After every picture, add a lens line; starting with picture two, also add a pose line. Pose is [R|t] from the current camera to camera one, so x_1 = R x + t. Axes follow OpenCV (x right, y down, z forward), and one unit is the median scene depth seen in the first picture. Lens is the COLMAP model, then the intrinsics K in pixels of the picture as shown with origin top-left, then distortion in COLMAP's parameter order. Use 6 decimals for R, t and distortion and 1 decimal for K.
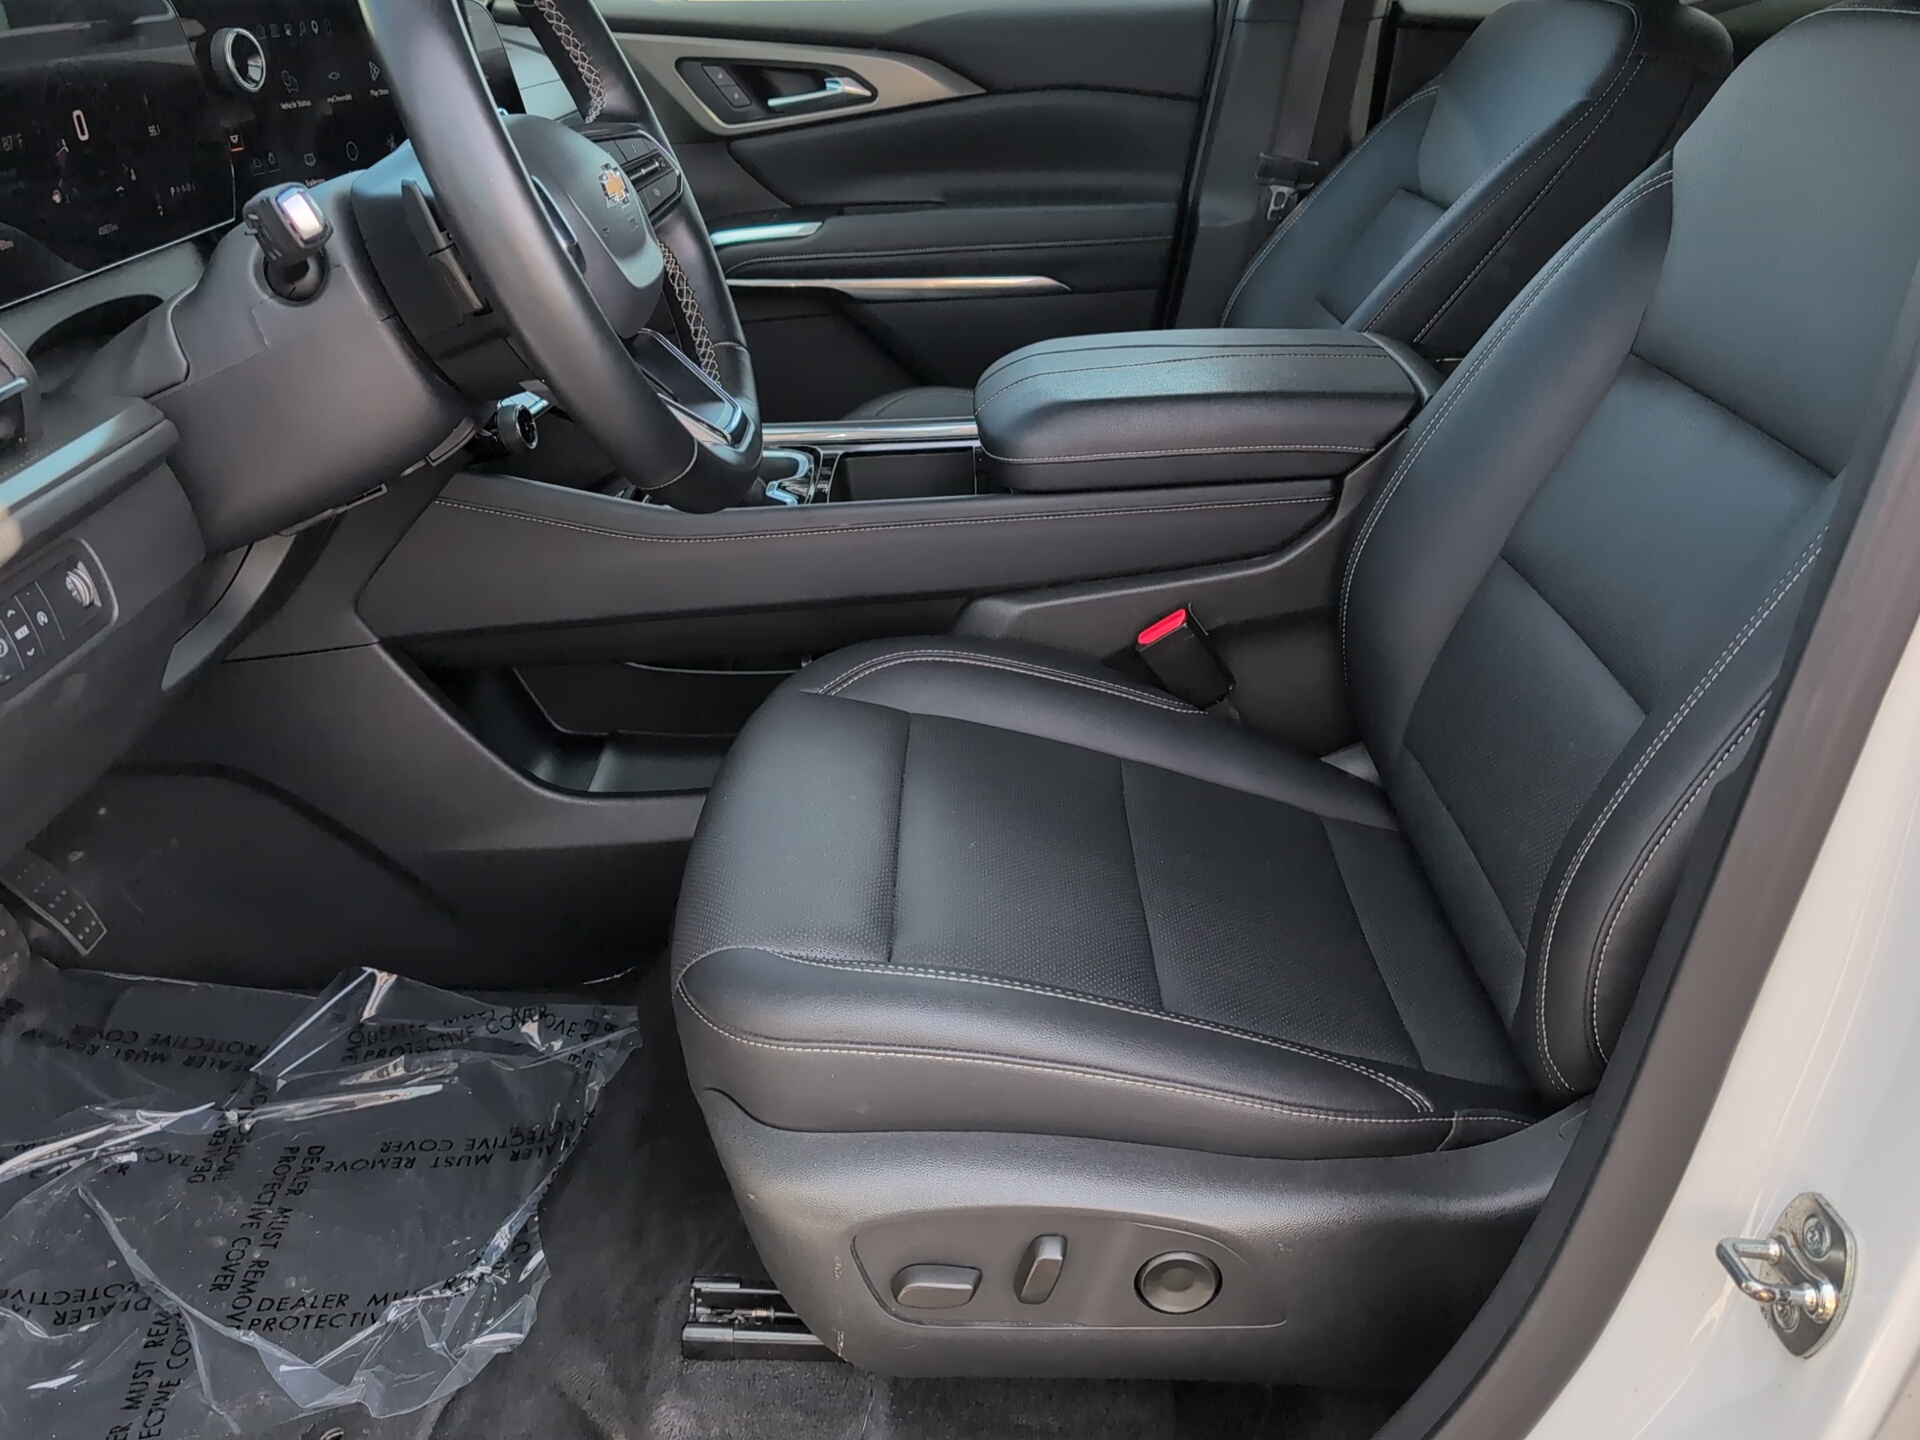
lens RADIAL K [[1601.1, 0, 957.0], [0, 1601.1, 722.0], [0, 0, 1]] dist [0.006468, -0.006916]
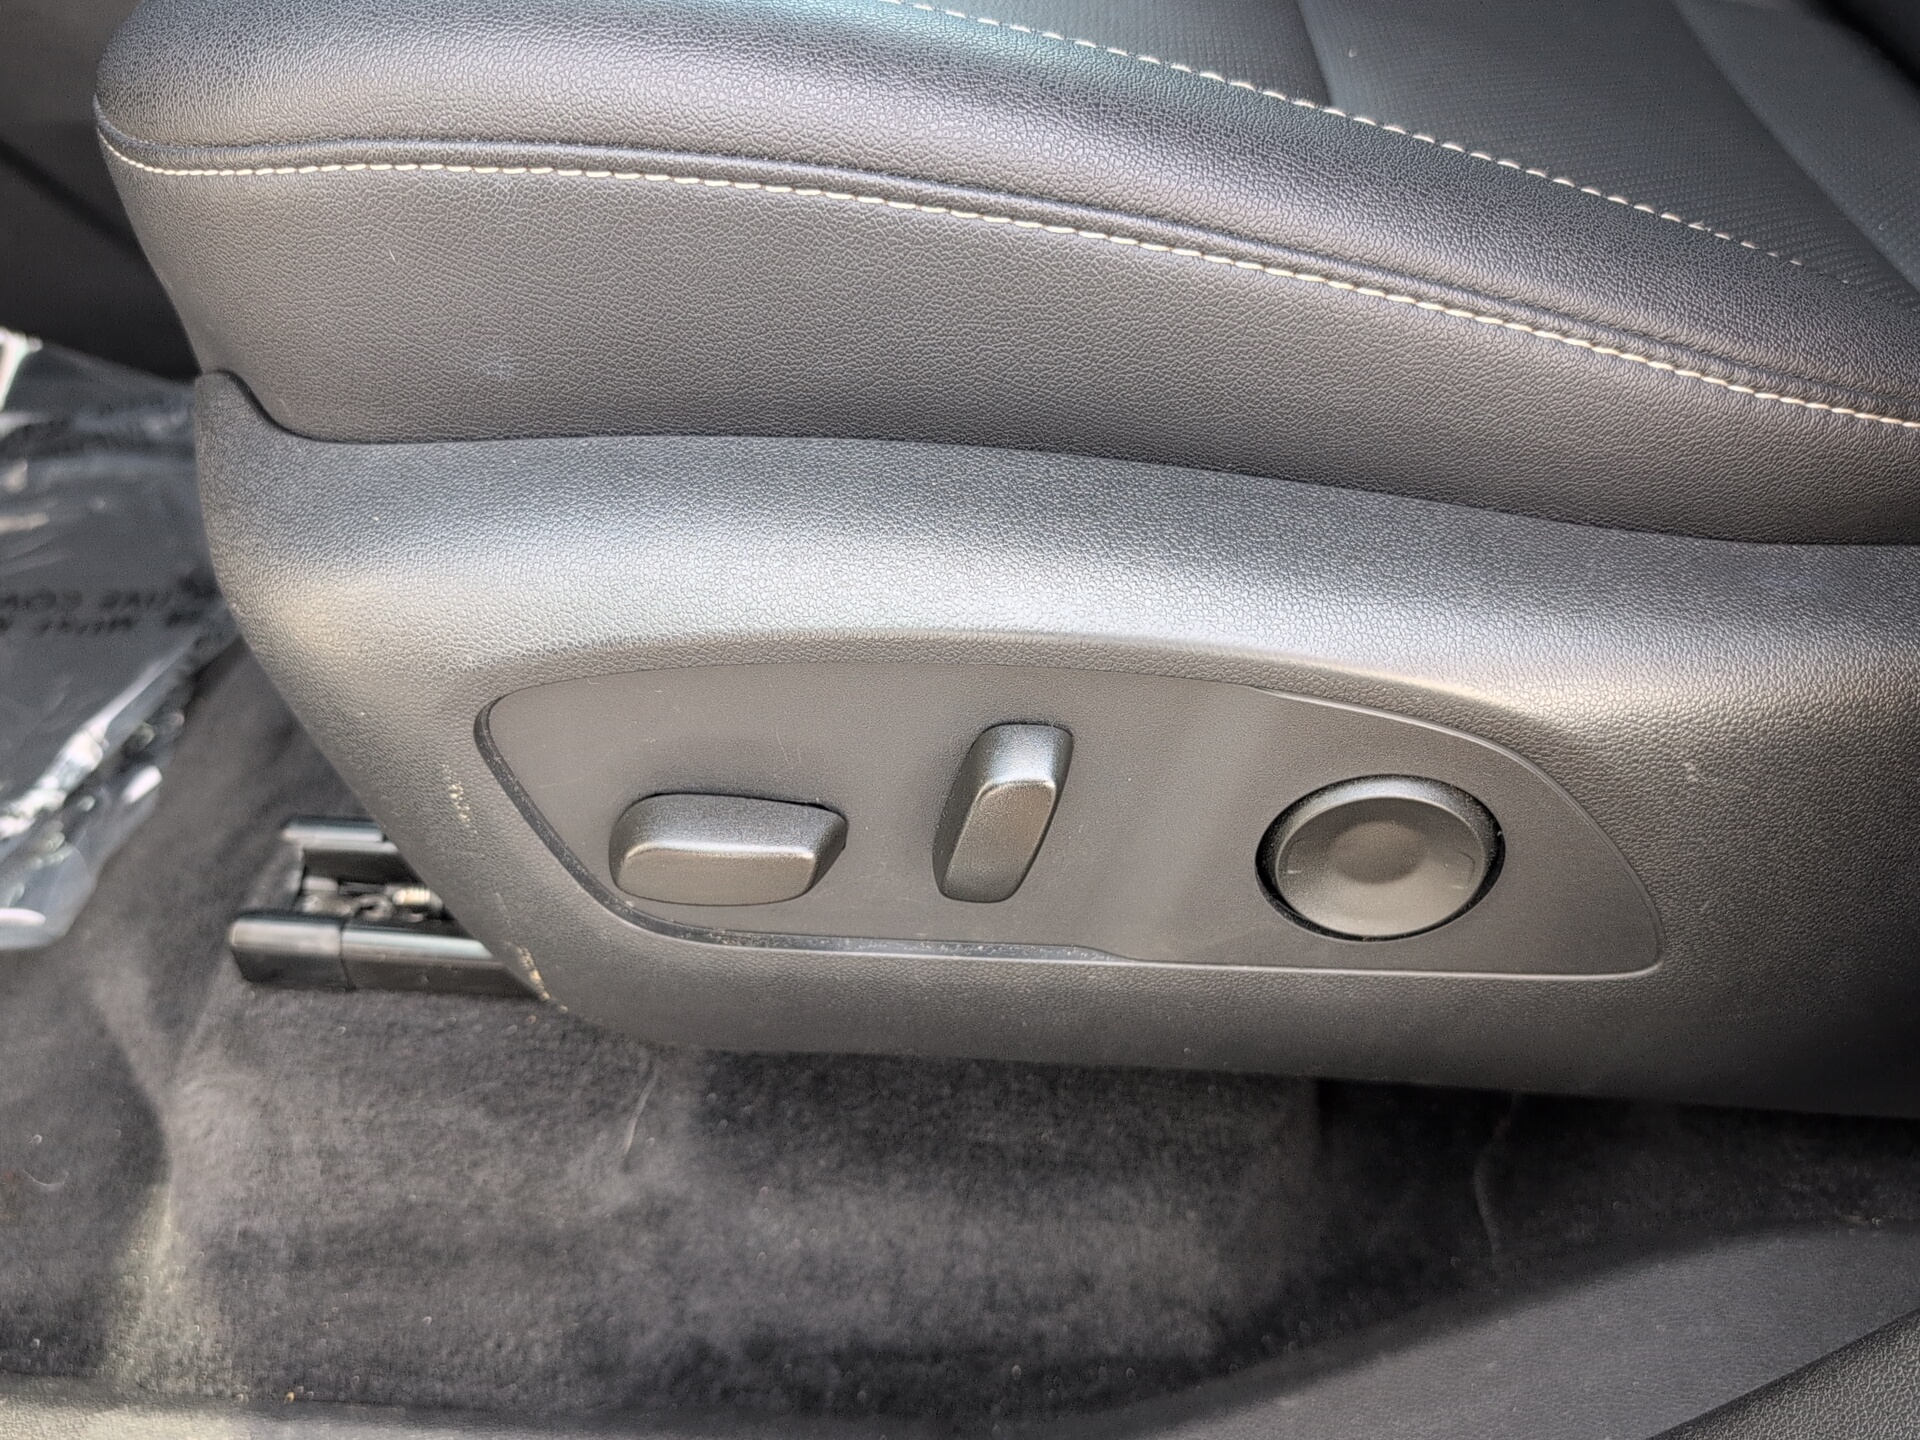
lens RADIAL K [[1601.1, 0, 957.0], [0, 1601.1, 722.0], [0, 0, 1]] dist [0.006468, -0.006916]
pose [[0.997624, 0.022846, -0.064990, 0.064422], [-0.005576, 0.967092, 0.254366, 0.224783], [0.068663, -0.253399, 0.964922, 0.641652]]
